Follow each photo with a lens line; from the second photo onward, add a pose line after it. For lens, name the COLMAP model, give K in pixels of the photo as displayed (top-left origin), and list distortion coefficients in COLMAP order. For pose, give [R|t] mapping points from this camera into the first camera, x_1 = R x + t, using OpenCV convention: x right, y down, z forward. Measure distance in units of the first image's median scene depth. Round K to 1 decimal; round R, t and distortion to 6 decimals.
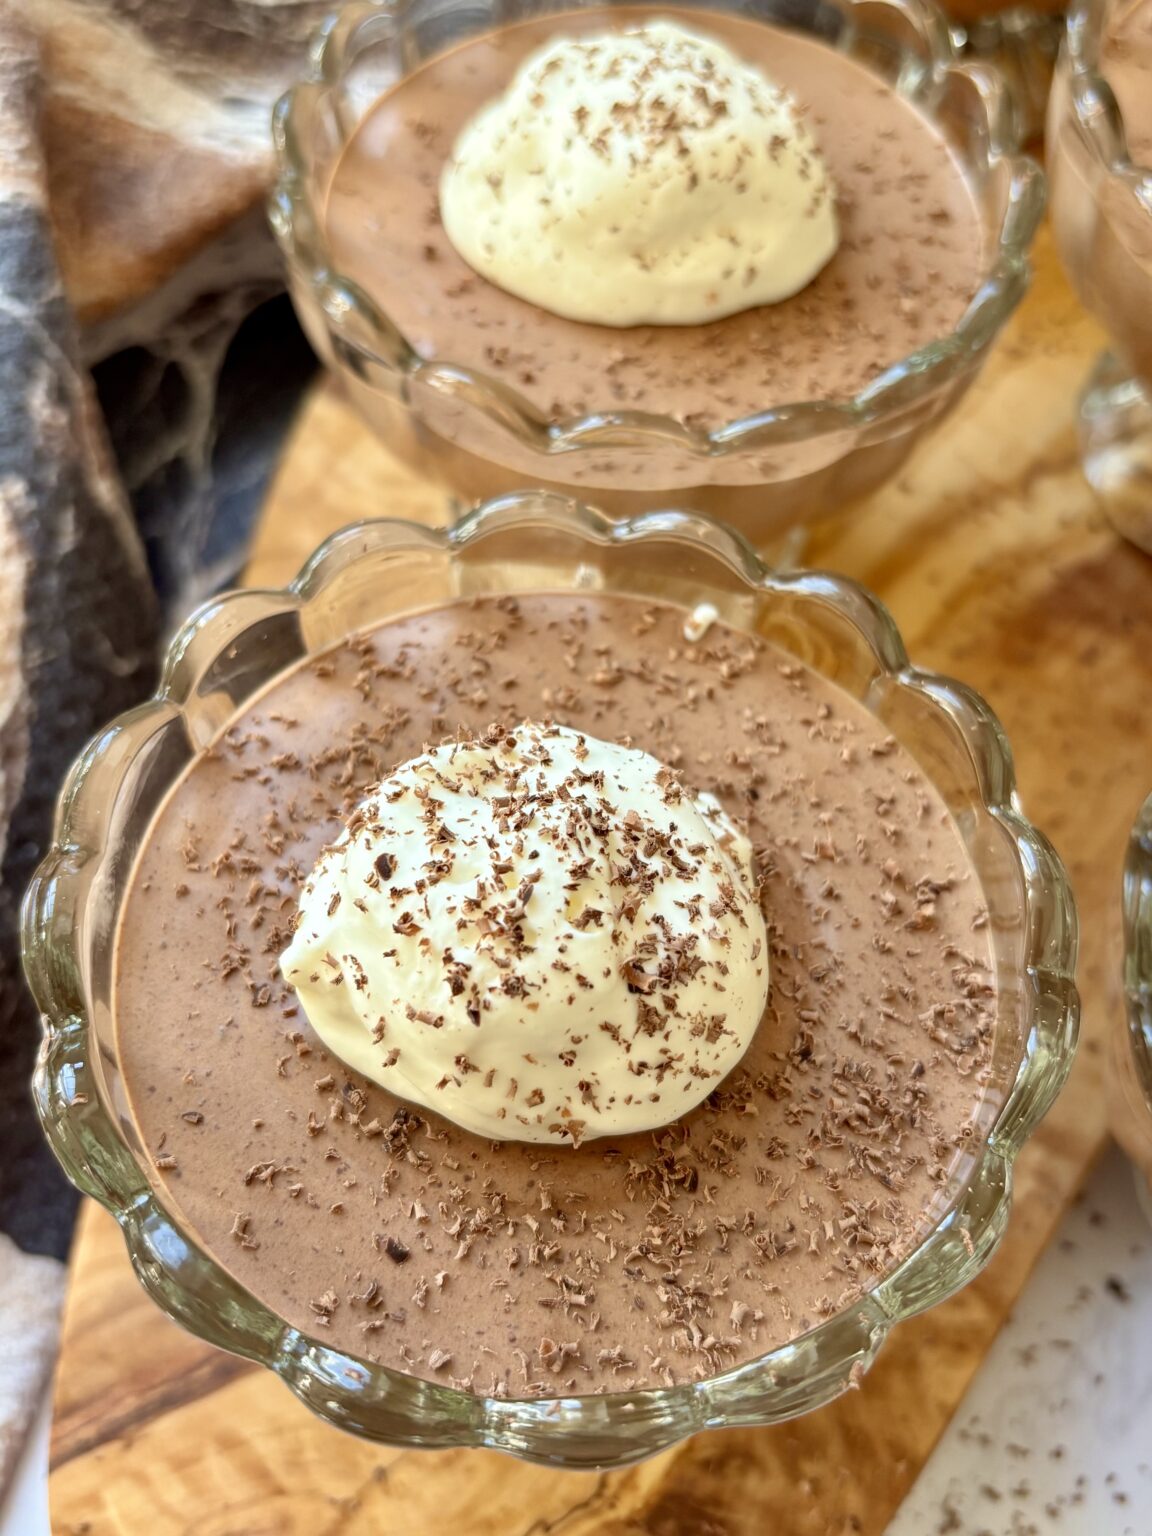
lens RADIAL K [[1540.6, 0, 576.0], [0, 1540.6, 768.0], [0, 0, 1]] dist [0.012138, 0.003123]
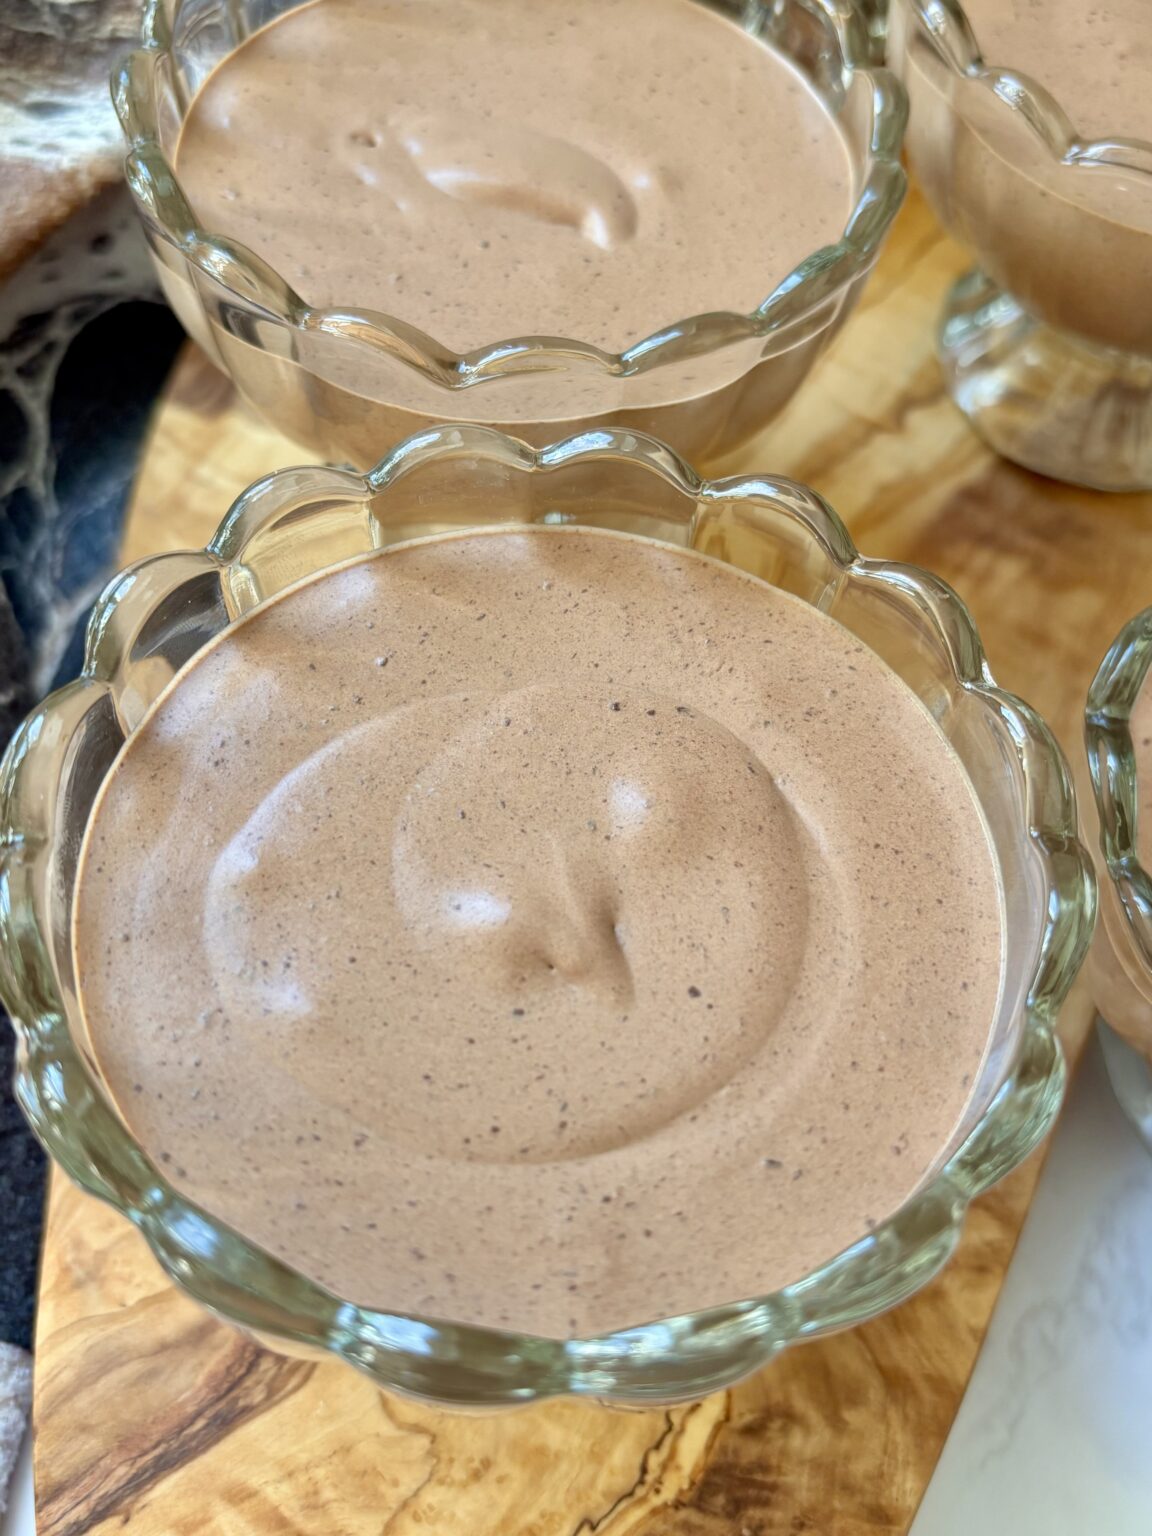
lens RADIAL K [[1597.7, 0, 576.0], [0, 1597.7, 768.0], [0, 0, 1]] dist [-0.090822, 0.240045]
pose [[0.985816, -0.125095, 0.111885, -0.078635], [0.129821, 0.990885, -0.035969, 0.068551], [-0.106365, 0.049984, 0.993070, 0.021635]]
